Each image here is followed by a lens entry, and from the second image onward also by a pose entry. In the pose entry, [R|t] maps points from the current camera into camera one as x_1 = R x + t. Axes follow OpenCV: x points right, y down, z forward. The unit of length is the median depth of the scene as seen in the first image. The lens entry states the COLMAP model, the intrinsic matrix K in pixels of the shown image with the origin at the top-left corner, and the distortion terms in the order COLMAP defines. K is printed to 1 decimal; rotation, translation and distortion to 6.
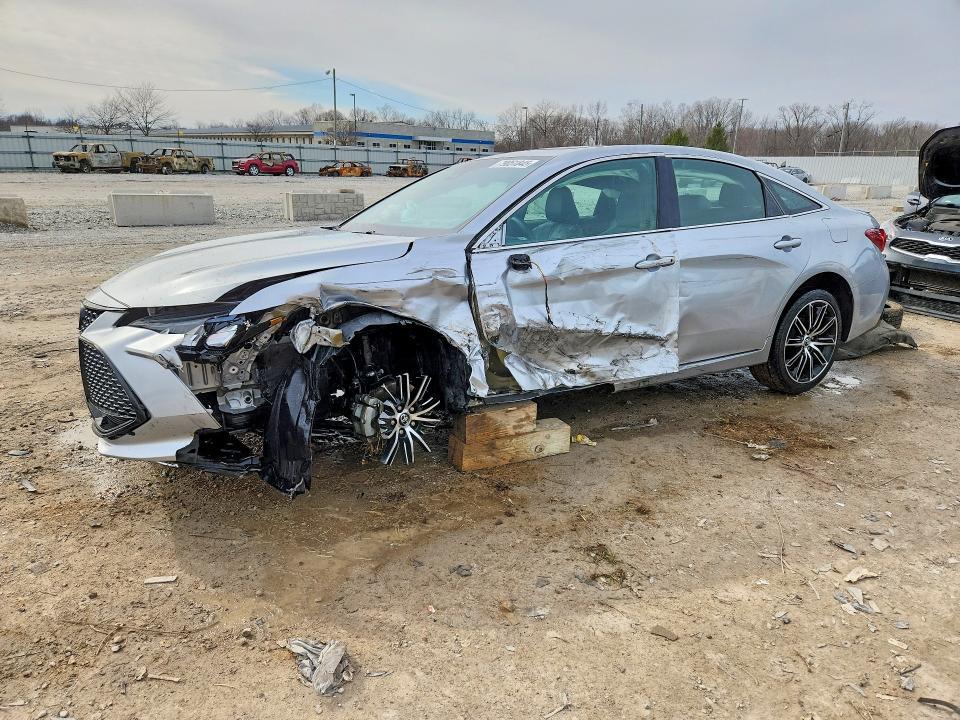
lens RADIAL K [[620.0, 0, 475.9], [0, 620.0, 364.7], [0, 0, 1]] dist [0.037004, -0.009165]
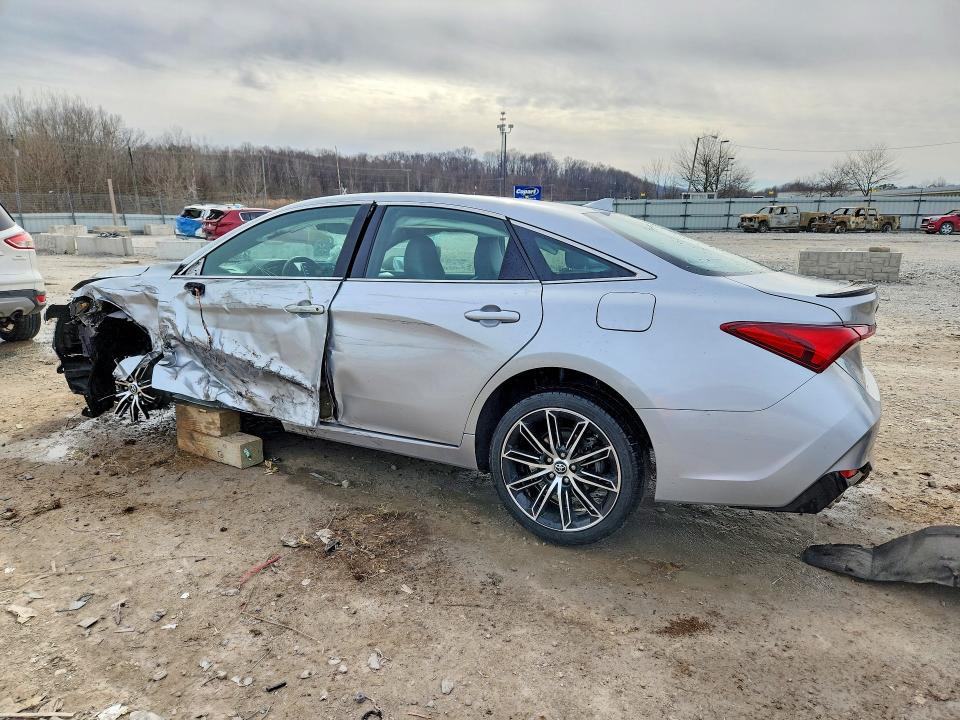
lens RADIAL K [[620.0, 0, 480.4], [0, 620.0, 355.3], [0, 0, 1]] dist [0.037004, -0.009165]
pose [[0.566774, 0.168511, -0.806456, 1.050138], [-0.249985, 0.967886, 0.026554, -0.157950], [0.785032, 0.186551, 0.590697, 0.548227]]
